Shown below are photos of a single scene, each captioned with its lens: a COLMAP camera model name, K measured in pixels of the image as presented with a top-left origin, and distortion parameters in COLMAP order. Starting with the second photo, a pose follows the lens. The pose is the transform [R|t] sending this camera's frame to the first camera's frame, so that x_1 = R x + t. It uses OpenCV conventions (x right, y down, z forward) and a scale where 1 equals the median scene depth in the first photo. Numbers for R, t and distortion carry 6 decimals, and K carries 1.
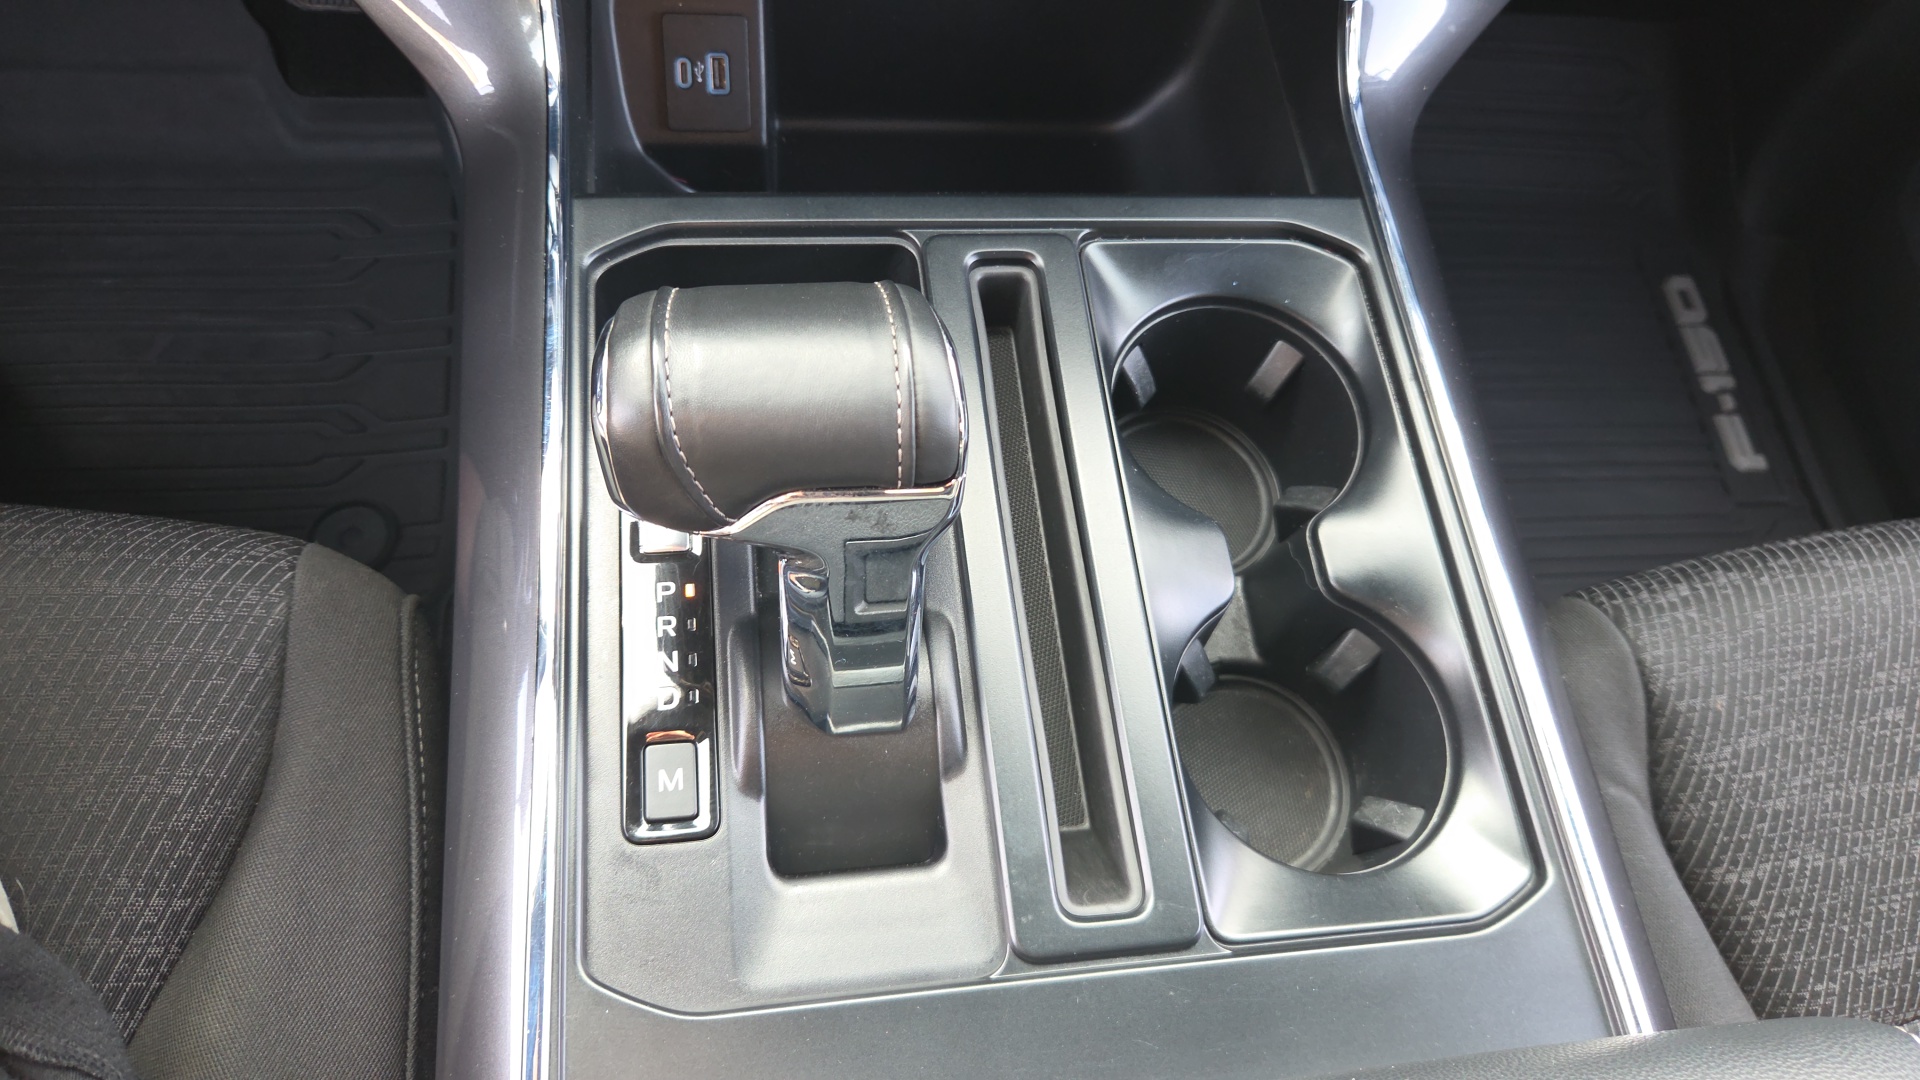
lens RADIAL K [[1331.7, 0, 961.3], [0, 1331.7, 519.9], [0, 0, 1]] dist [0.074683, -0.070940]
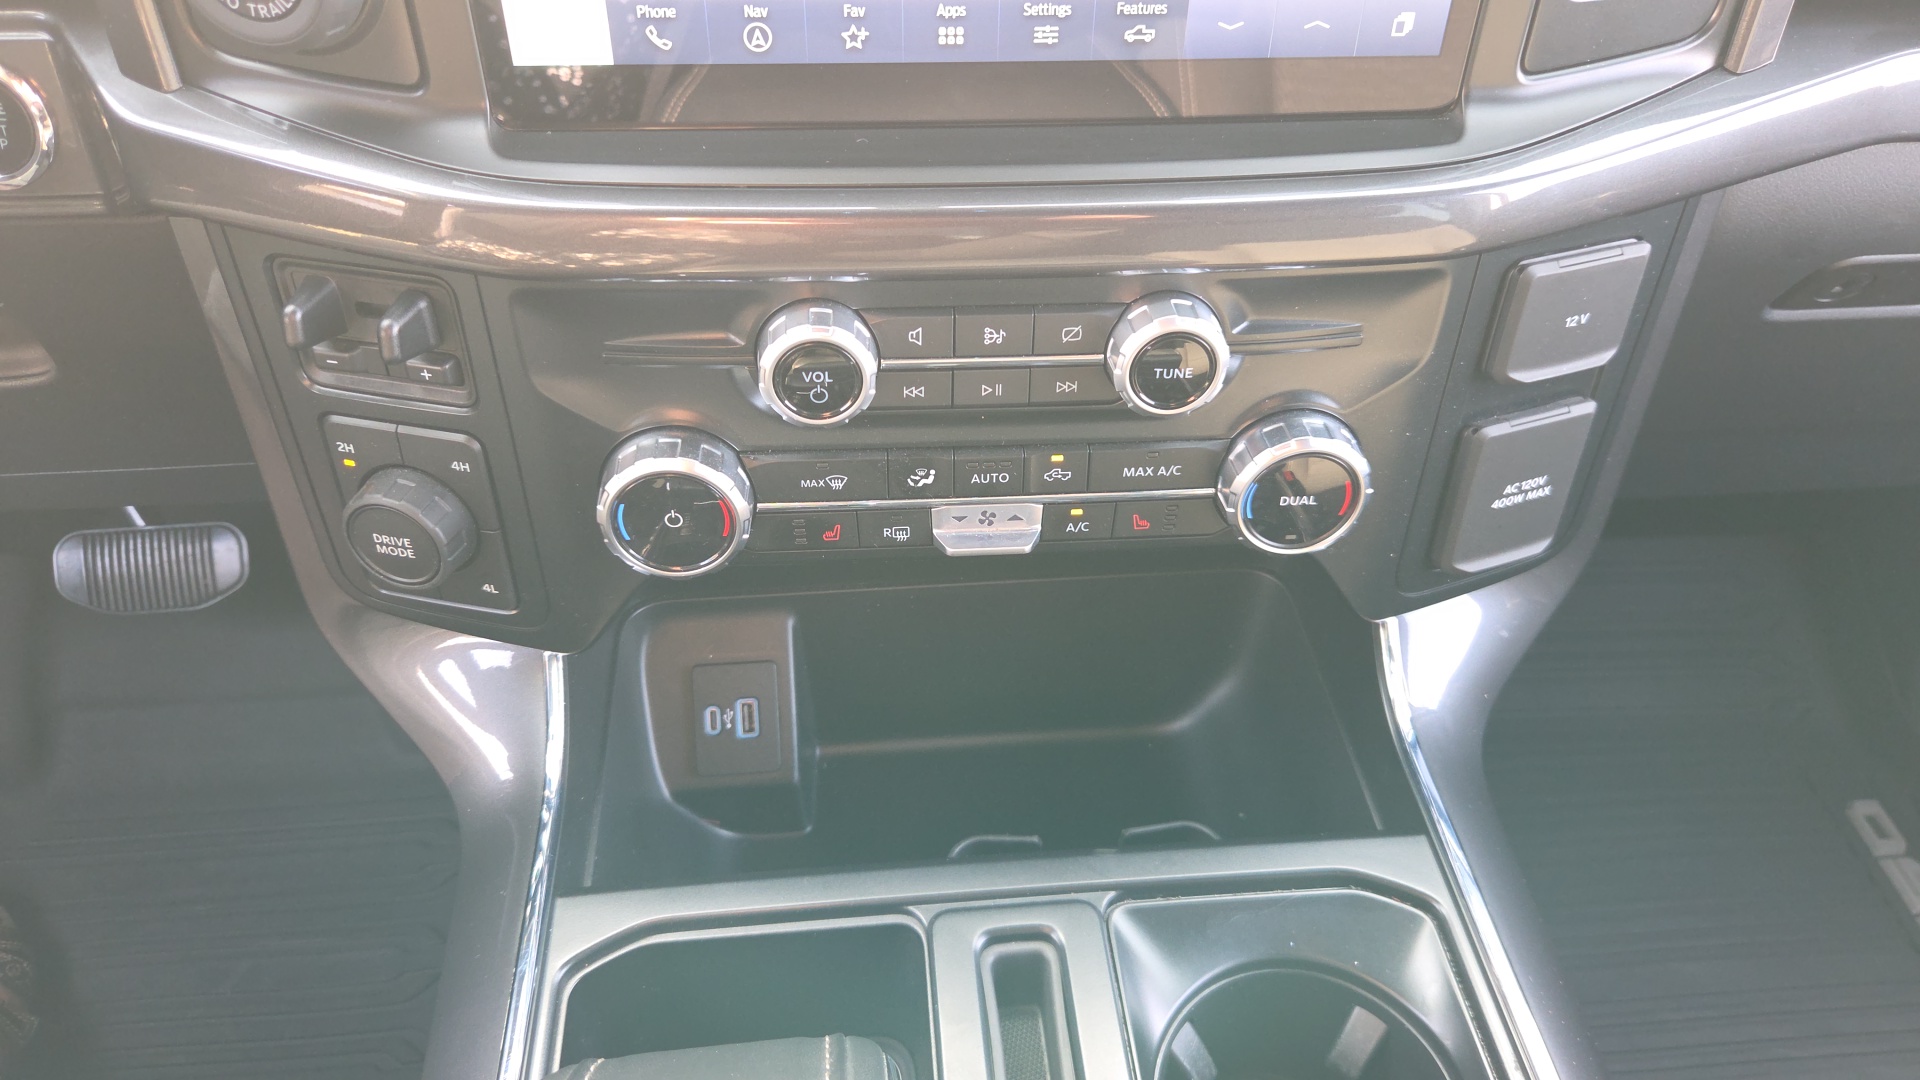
lens RADIAL K [[1331.7, 0, 961.3], [0, 1331.7, 519.9], [0, 0, 1]] dist [0.074683, -0.070940]
pose [[0.992268, -0.071407, -0.101519, 0.097079], [0.031166, 0.935070, -0.353089, -0.129818], [0.120141, 0.347195, 0.930065, 0.055998]]
